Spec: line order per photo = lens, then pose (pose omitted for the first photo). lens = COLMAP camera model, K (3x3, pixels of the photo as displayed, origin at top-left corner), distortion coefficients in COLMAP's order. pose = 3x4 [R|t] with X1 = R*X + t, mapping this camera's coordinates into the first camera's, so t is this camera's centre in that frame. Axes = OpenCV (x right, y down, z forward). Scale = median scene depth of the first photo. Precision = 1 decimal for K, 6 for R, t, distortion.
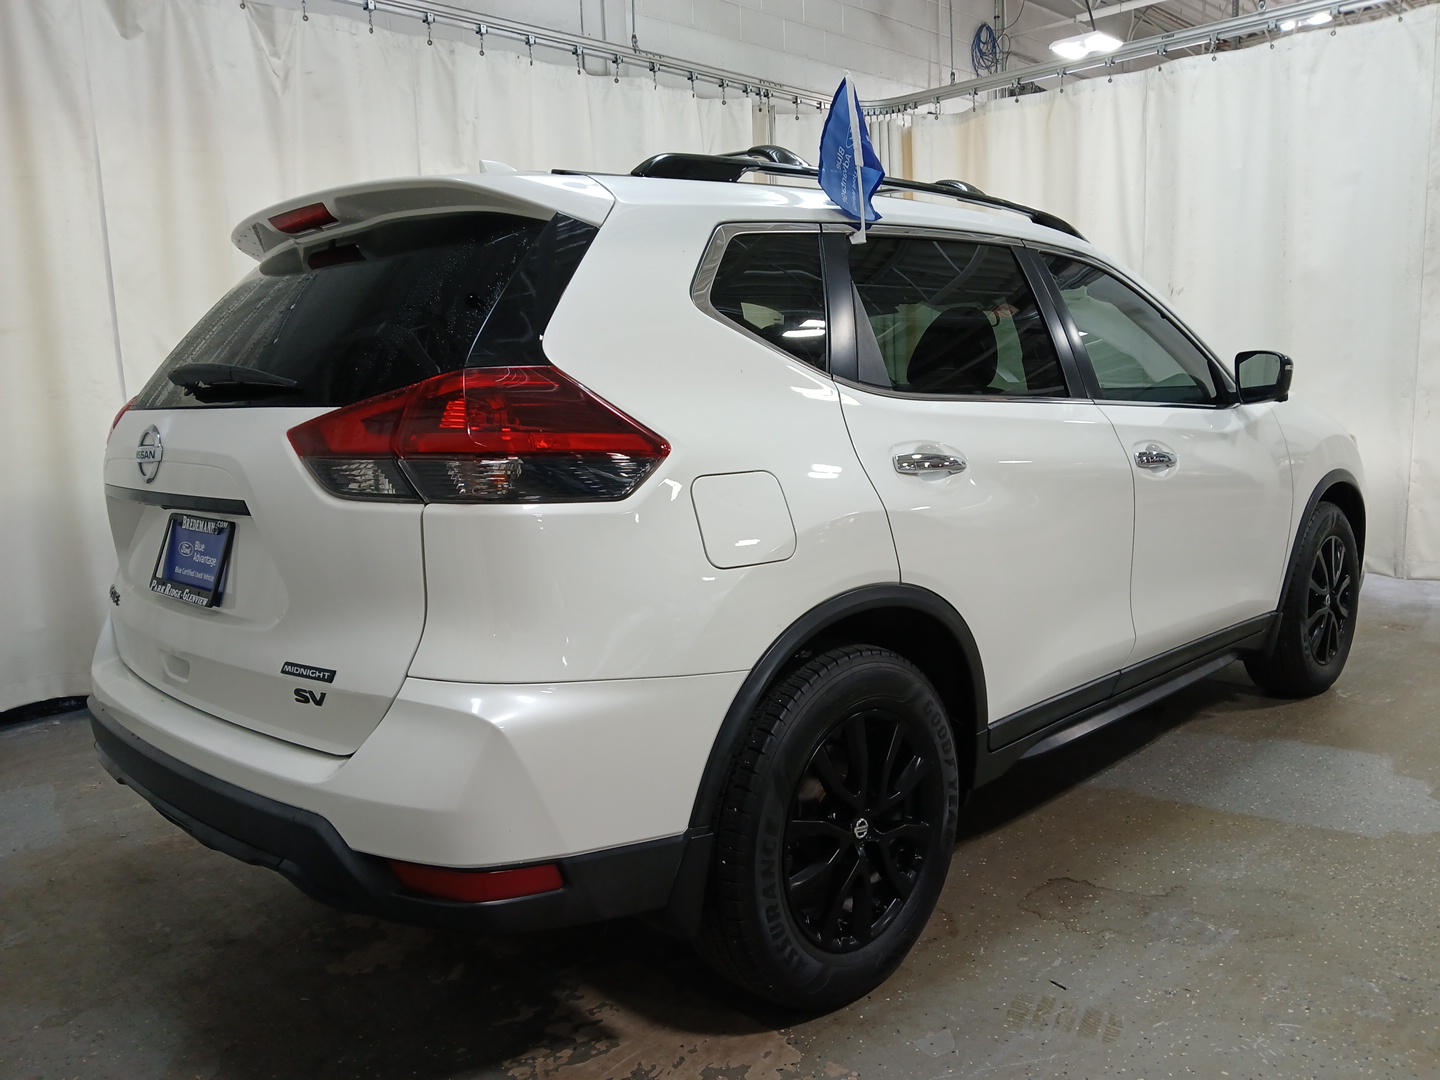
lens RADIAL K [[1131.9, 0, 720.0], [0, 1131.9, 540.0], [0, 0, 1]] dist [-0.007859, -0.010024]
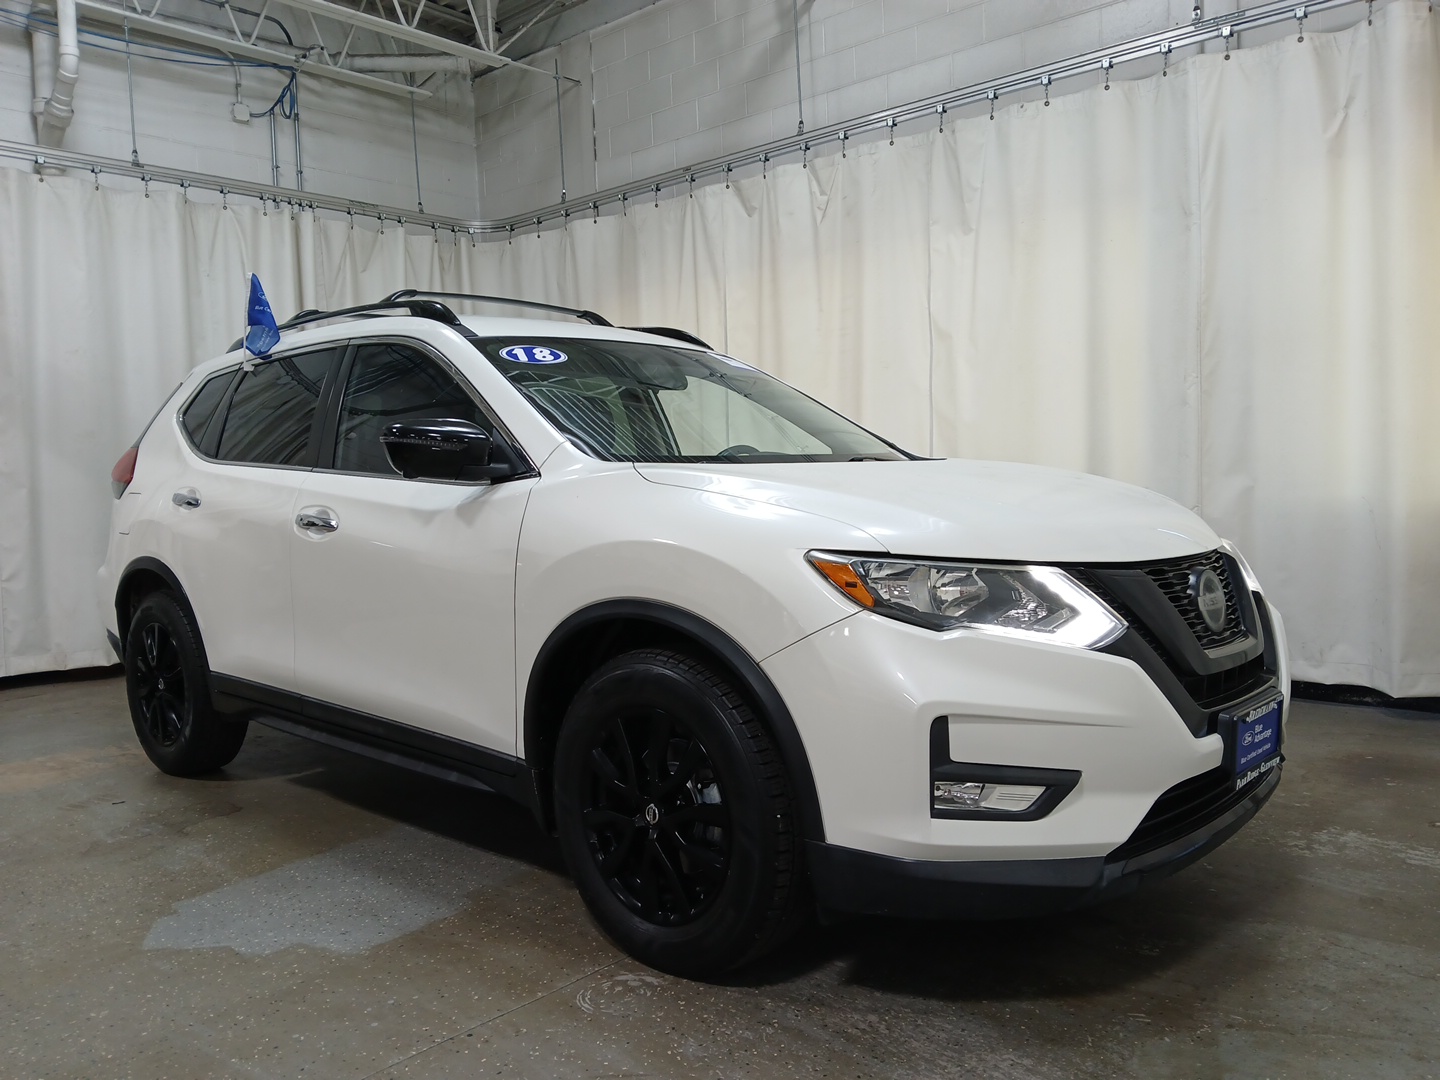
lens RADIAL K [[1118.2, 0, 720.0], [0, 1118.2, 540.0], [0, 0, 1]] dist [0.049040, -0.094449]
pose [[0.043584, 0.095003, -0.994522, 1.163448], [-0.118910, 0.988885, 0.089253, -0.153924], [0.991948, 0.114369, 0.054396, 1.027962]]
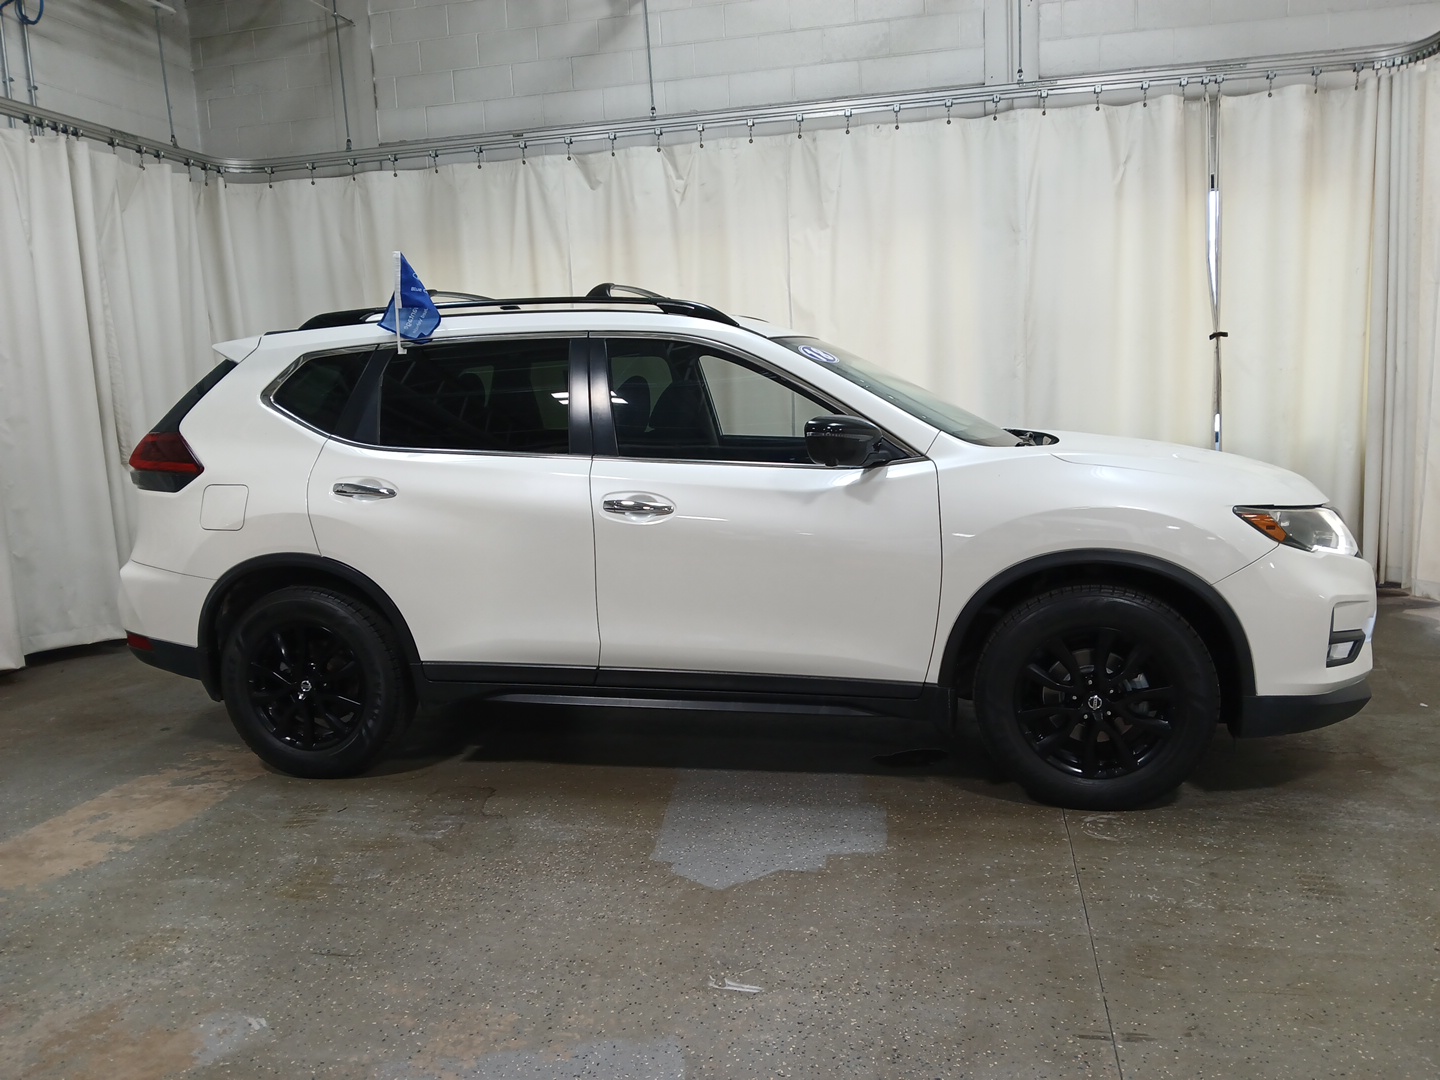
lens RADIAL K [[1118.2, 0, 720.0], [0, 1118.2, 540.0], [0, 0, 1]] dist [0.049040, -0.094449]
pose [[0.529317, 0.129232, -0.838524, 1.117958], [-0.100128, 0.990940, 0.089517, -0.117086], [0.842495, 0.036577, 0.537461, 0.327677]]
